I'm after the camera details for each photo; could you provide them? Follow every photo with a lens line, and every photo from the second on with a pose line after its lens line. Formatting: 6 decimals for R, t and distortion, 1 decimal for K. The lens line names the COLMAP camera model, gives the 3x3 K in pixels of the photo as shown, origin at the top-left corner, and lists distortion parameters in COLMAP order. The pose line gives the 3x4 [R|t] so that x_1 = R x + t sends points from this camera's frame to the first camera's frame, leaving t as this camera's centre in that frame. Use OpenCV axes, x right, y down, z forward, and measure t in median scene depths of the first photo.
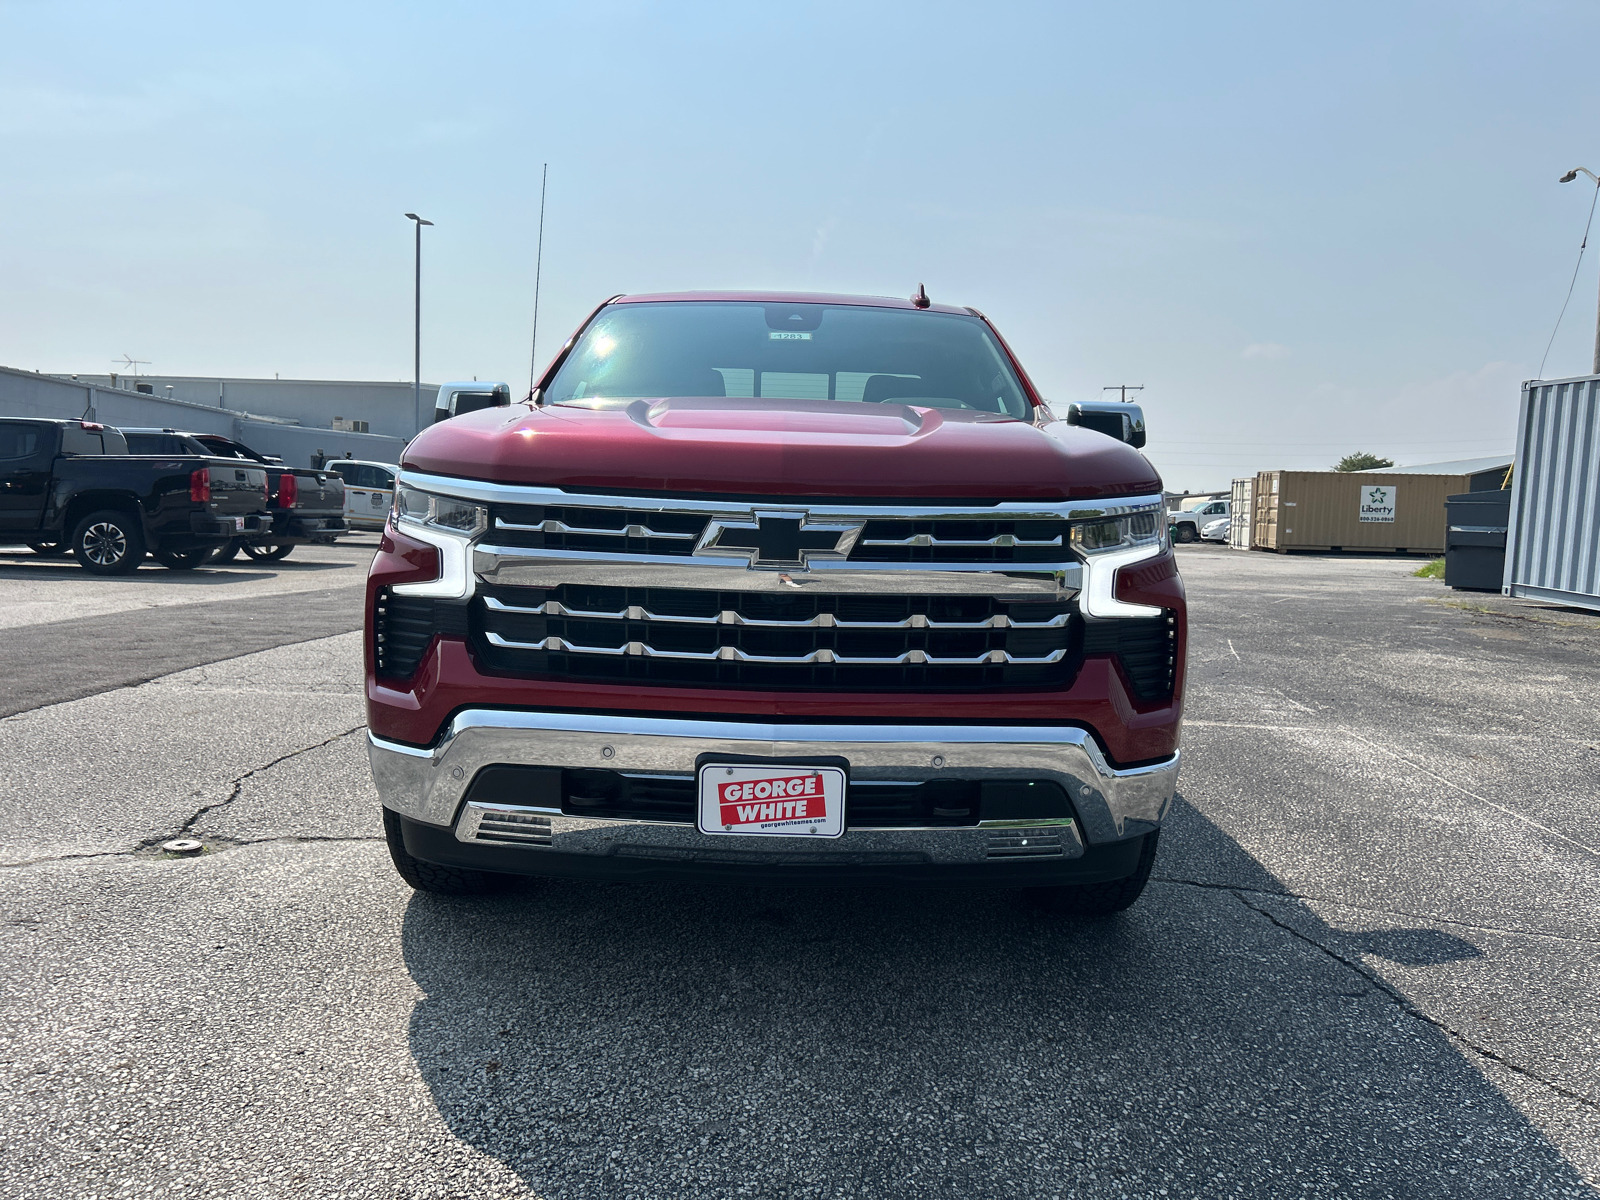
lens RADIAL K [[1209.6, 0, 808.2], [0, 1209.6, 578.1], [0, 0, 1]] dist [0.049360, -0.059049]
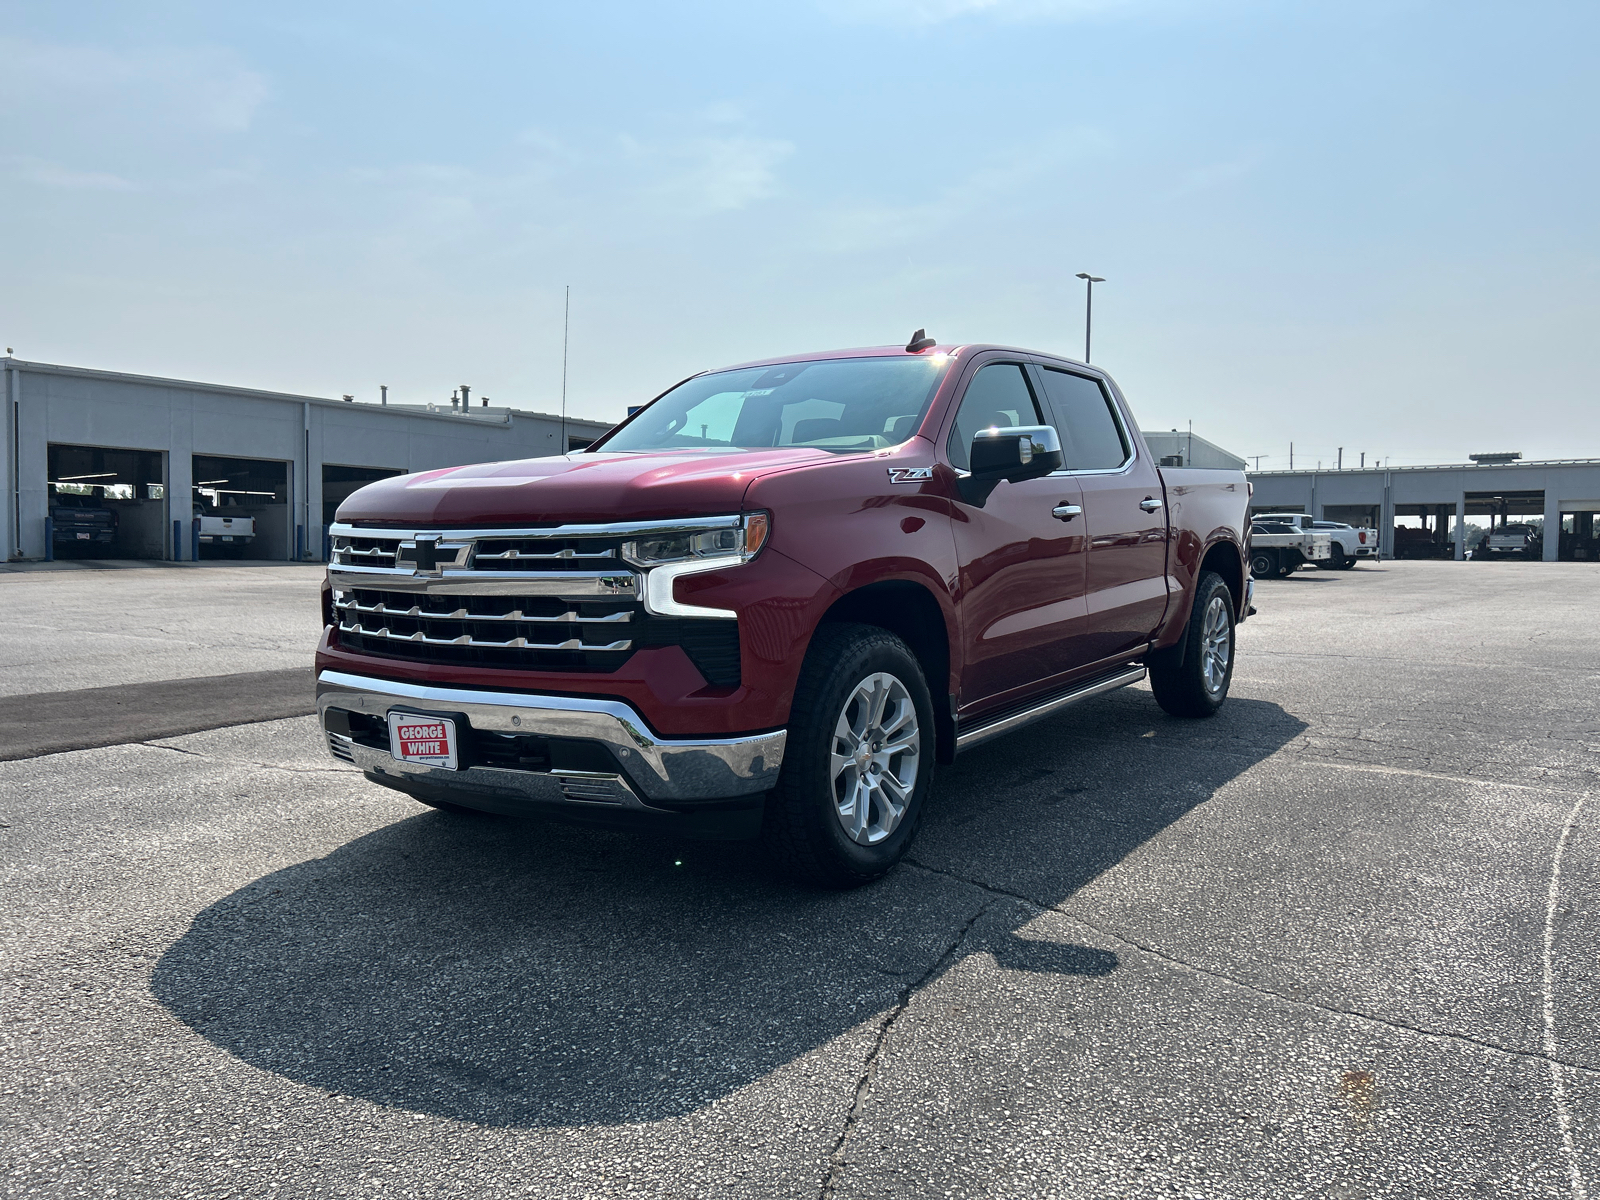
lens RADIAL K [[1196.4, 0, 795.3], [0, 1196.4, 622.8], [0, 0, 1]] dist [0.052713, -0.059049]
pose [[0.817881, 0.011845, -0.575265, 1.086415], [-0.011966, 0.999922, 0.003576, 0.034691], [0.575262, 0.003959, 0.817959, 0.097420]]
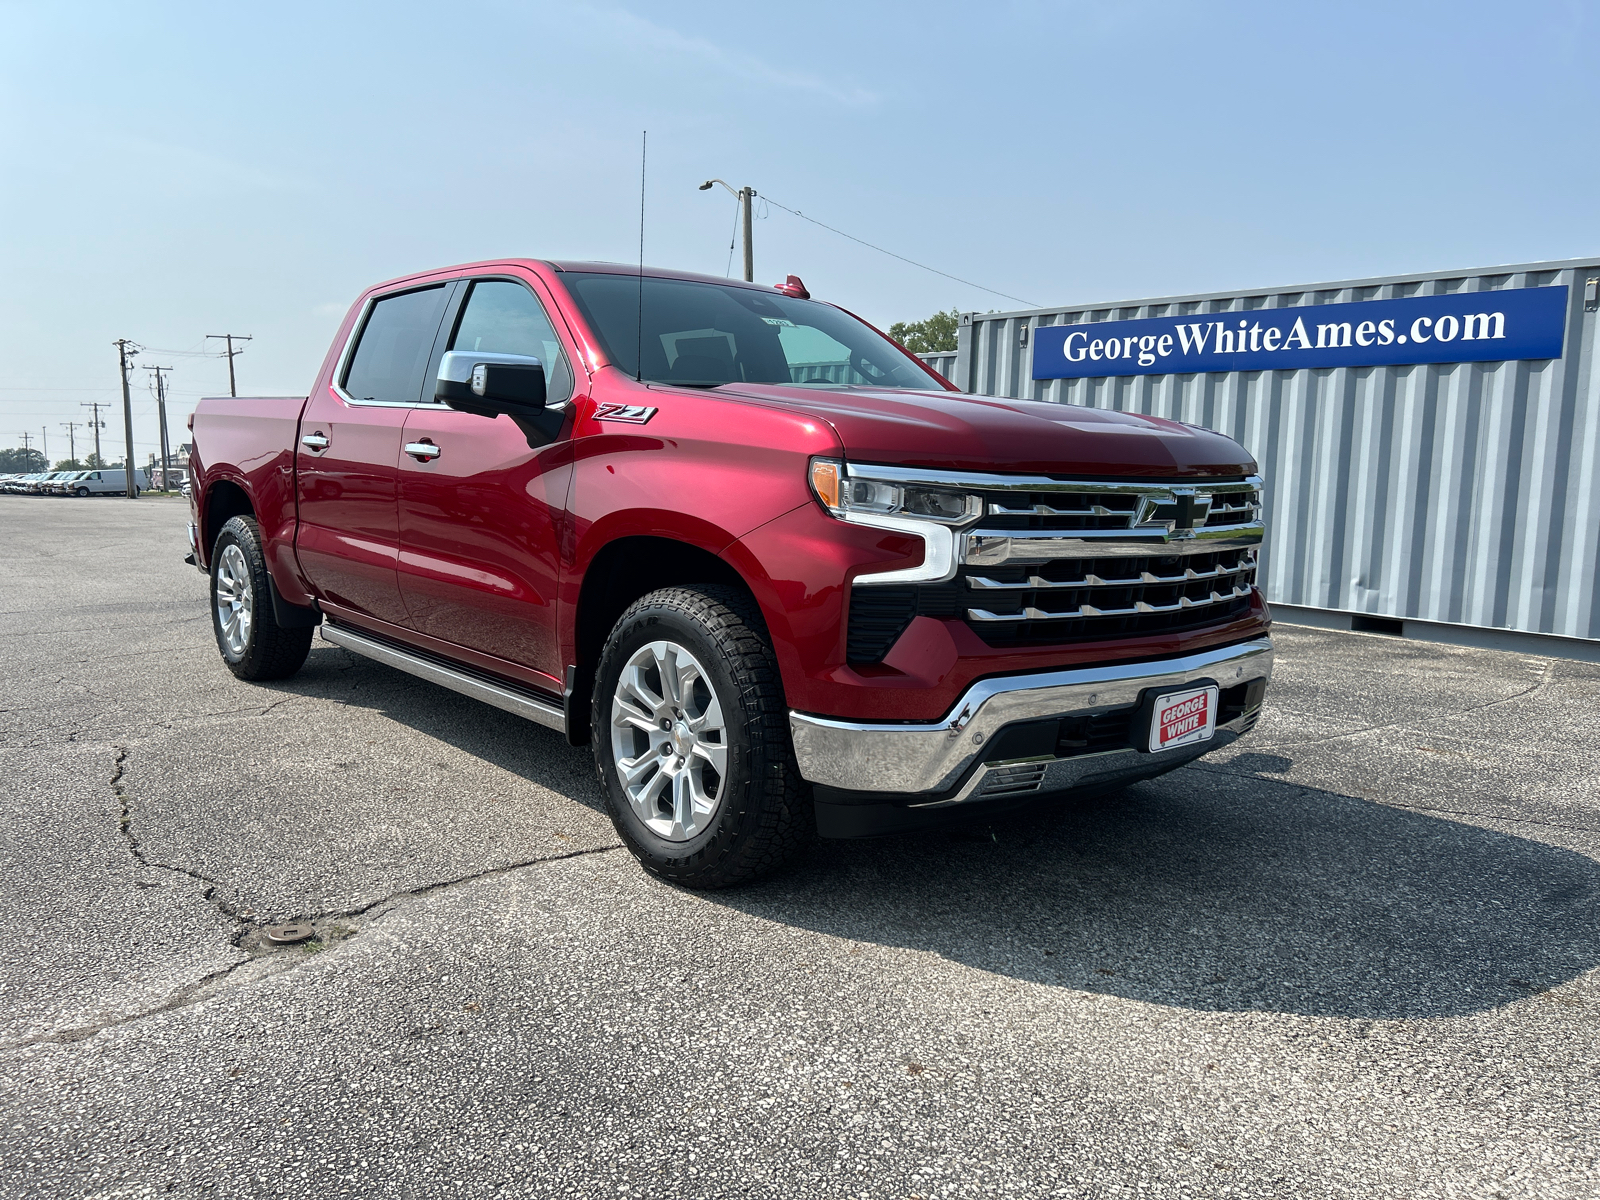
lens RADIAL K [[1196.4, 0, 795.3], [0, 1196.4, 622.8], [0, 0, 1]] dist [0.052713, -0.059049]
pose [[0.760256, -0.100228, 0.641845, -1.095987], [0.054423, 0.994380, 0.090815, -0.050709], [-0.647340, -0.034112, 0.761438, 0.293896]]
